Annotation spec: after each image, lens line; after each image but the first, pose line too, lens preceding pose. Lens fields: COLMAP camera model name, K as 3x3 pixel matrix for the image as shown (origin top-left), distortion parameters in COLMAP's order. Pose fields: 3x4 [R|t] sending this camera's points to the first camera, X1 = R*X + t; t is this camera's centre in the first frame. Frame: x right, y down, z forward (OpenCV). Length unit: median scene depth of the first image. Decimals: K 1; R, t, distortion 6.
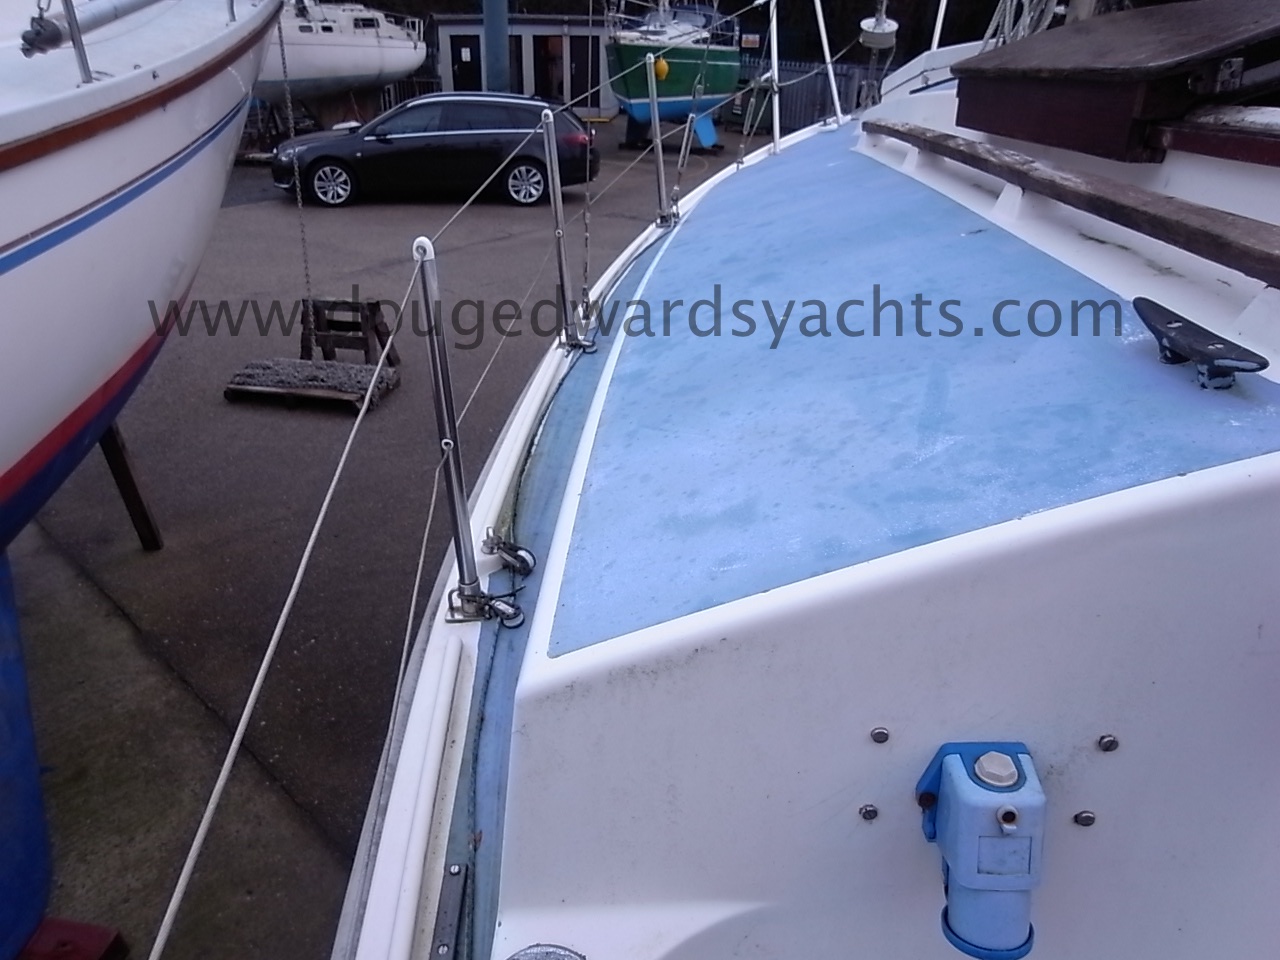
lens RADIAL K [[910.6, 0, 630.5], [0, 910.6, 480.9], [0, 0, 1]] dist [-0.070291, 0.055098]
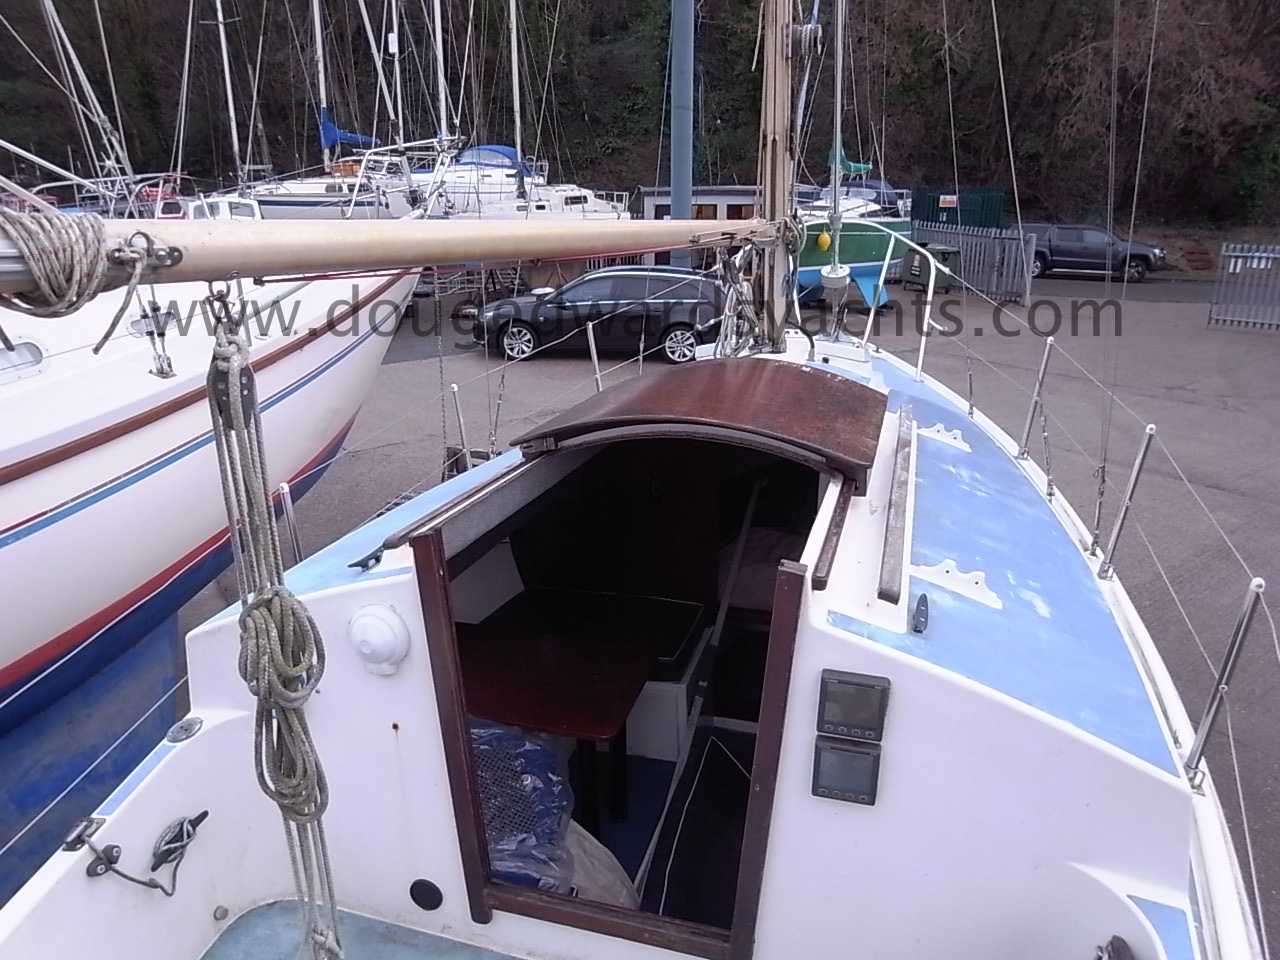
lens RADIAL K [[910.6, 0, 632.5], [0, 910.6, 481.3], [0, 0, 1]] dist [-0.070291, 0.055098]
pose [[0.971202, 0.054059, -0.232042, 0.116180], [-0.086583, 0.987414, -0.132353, -0.003329], [0.221967, 0.148633, 0.963659, -0.105752]]
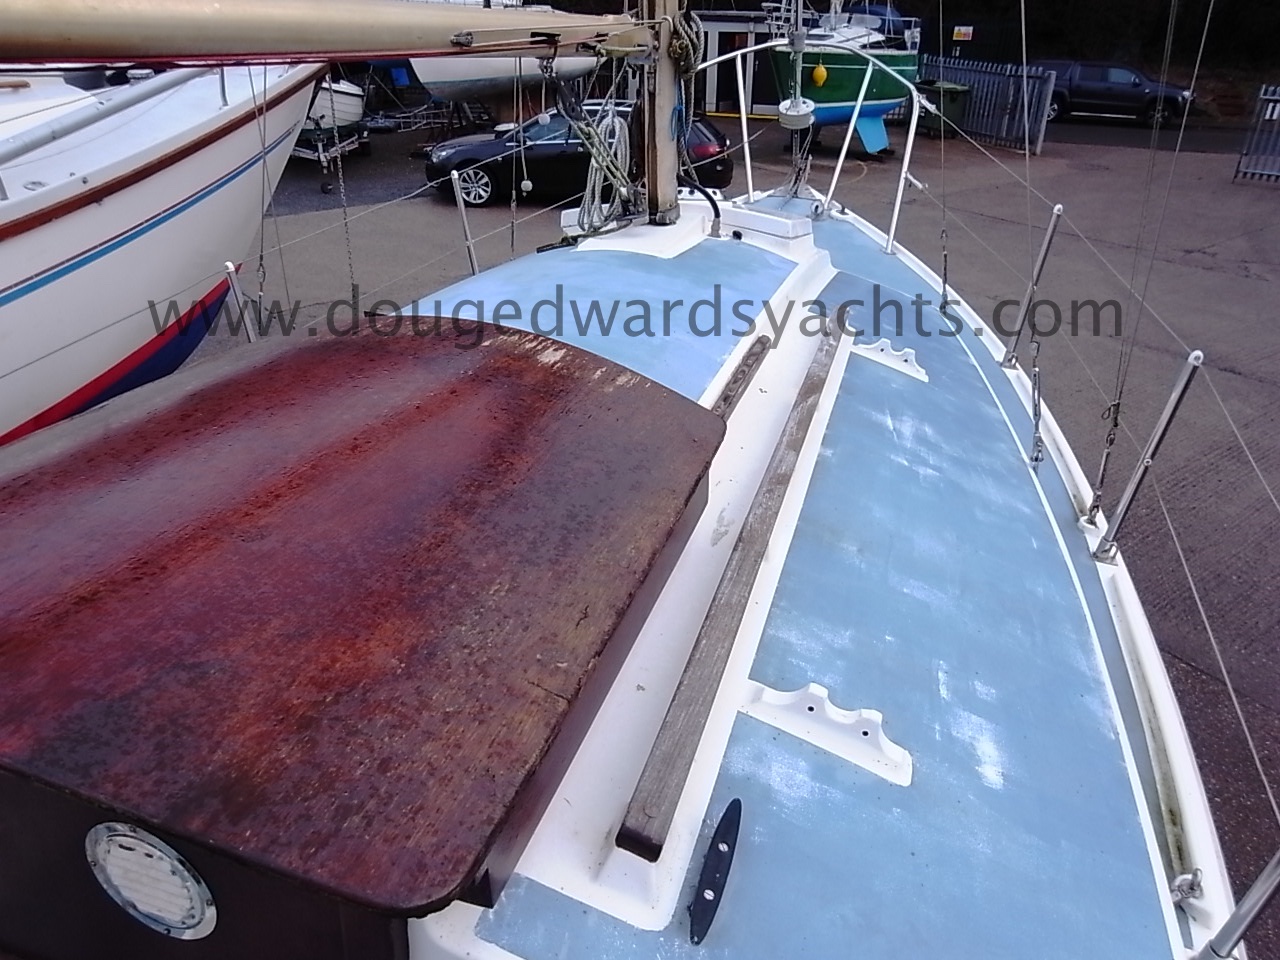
lens RADIAL K [[910.6, 0, 629.7], [0, 910.6, 481.6], [0, 0, 1]] dist [-0.070291, 0.055098]
pose [[0.971012, 0.105347, -0.214563, 0.133369], [-0.100828, 0.994391, 0.031930, -0.034706], [0.216723, -0.009370, 0.976188, -0.021811]]
